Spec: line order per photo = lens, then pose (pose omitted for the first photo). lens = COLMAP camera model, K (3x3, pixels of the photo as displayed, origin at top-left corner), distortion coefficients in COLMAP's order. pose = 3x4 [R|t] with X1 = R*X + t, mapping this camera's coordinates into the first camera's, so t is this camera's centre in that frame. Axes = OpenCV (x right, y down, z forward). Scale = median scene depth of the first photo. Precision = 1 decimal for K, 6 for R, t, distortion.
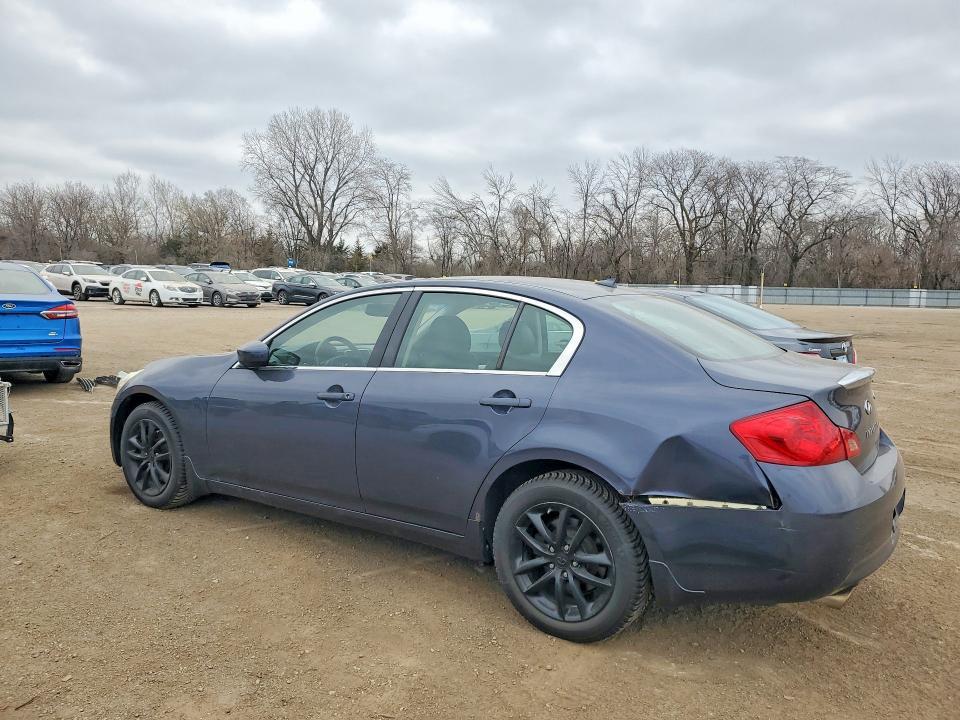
lens RADIAL K [[758.4, 0, 480.0], [0, 758.4, 360.0], [0, 0, 1]] dist [0.003156, 0.007109]
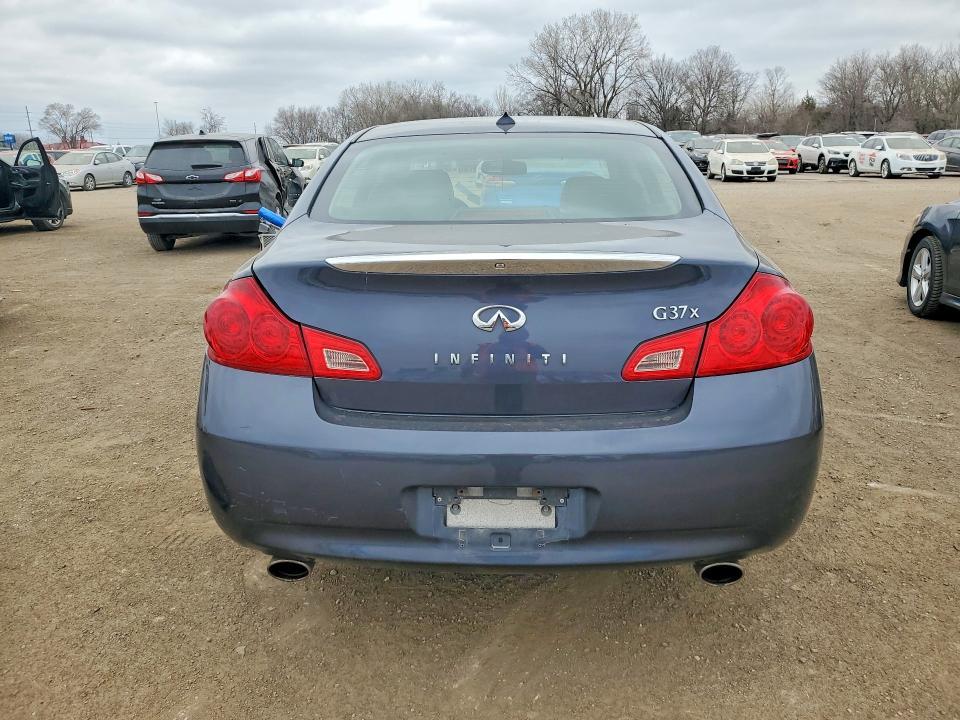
lens RADIAL K [[758.4, 0, 480.0], [0, 758.4, 360.0], [0, 0, 1]] dist [0.003156, 0.007109]
pose [[0.510605, 0.186886, -0.839259, 0.131443], [-0.051119, 0.980964, 0.187340, -0.001613], [0.858294, -0.052754, 0.510439, 0.094914]]
